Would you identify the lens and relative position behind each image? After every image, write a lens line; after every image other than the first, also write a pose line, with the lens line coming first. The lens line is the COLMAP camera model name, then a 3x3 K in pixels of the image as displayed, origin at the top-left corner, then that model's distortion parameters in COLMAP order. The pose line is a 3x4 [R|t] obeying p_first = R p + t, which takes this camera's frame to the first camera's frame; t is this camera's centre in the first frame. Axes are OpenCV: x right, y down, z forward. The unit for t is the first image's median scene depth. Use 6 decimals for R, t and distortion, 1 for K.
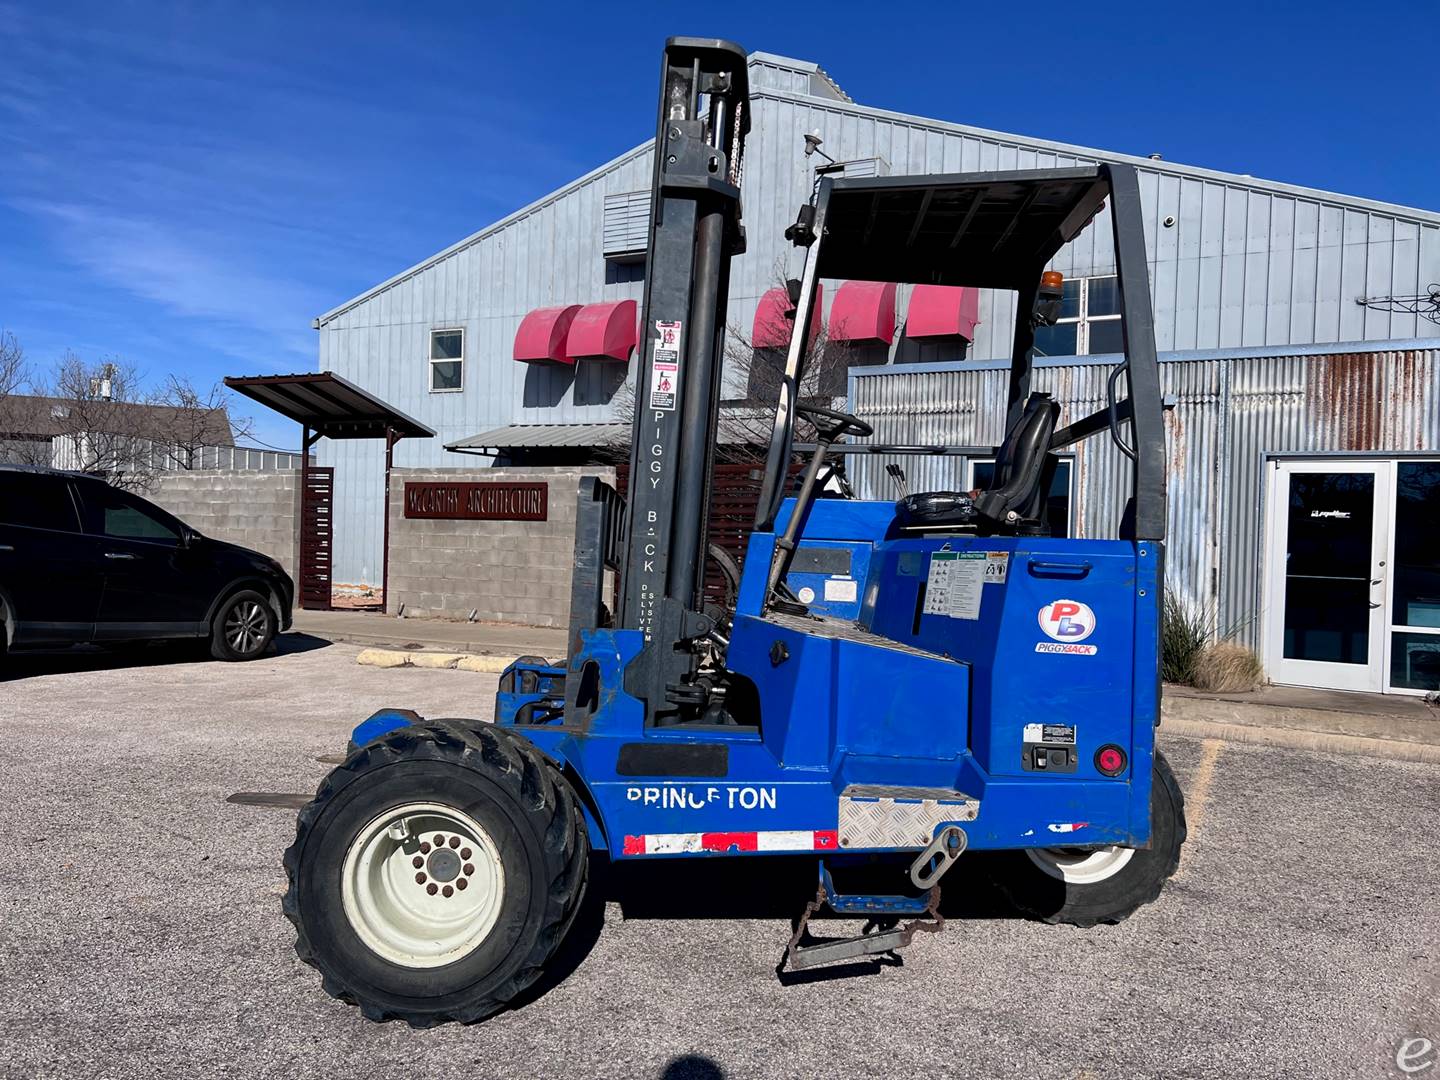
lens RADIAL K [[1060.5, 0, 736.7], [0, 1060.5, 563.5], [0, 0, 1]] dist [0.032080, -0.036090]
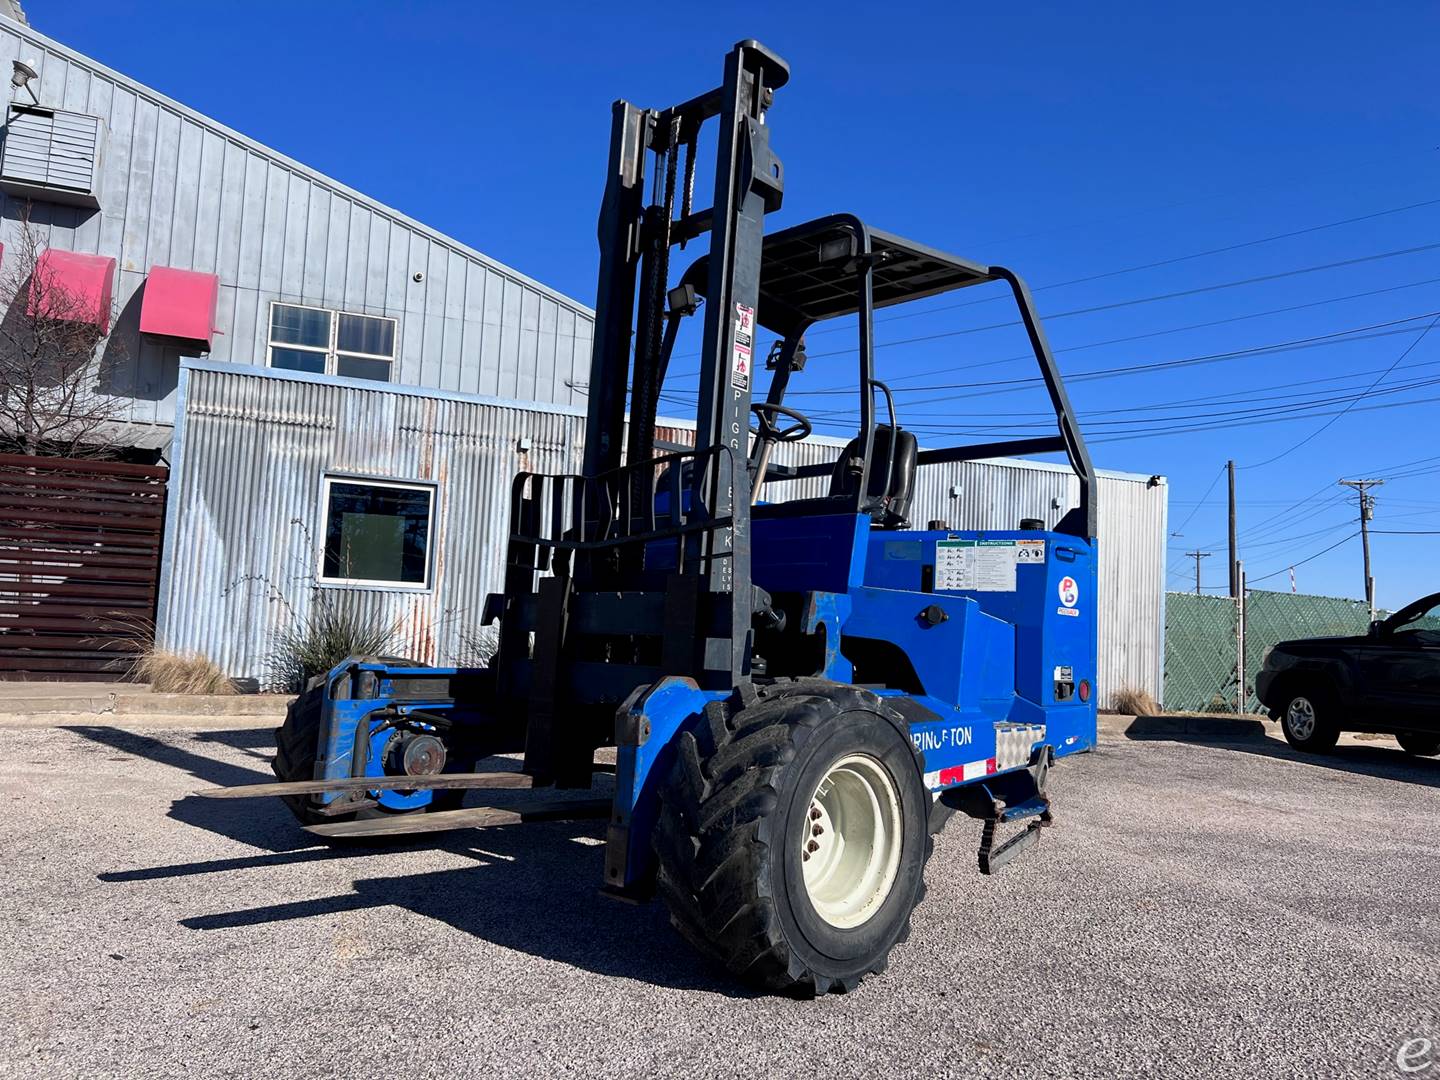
lens RADIAL K [[1060.5, 0, 733.9], [0, 1060.5, 557.4], [0, 0, 1]] dist [0.032080, -0.036090]
pose [[0.666133, 0.050644, 0.744112, -0.256762], [-0.013040, 0.998330, -0.056273, 0.023354], [-0.745719, 0.027782, 0.665681, 0.100205]]
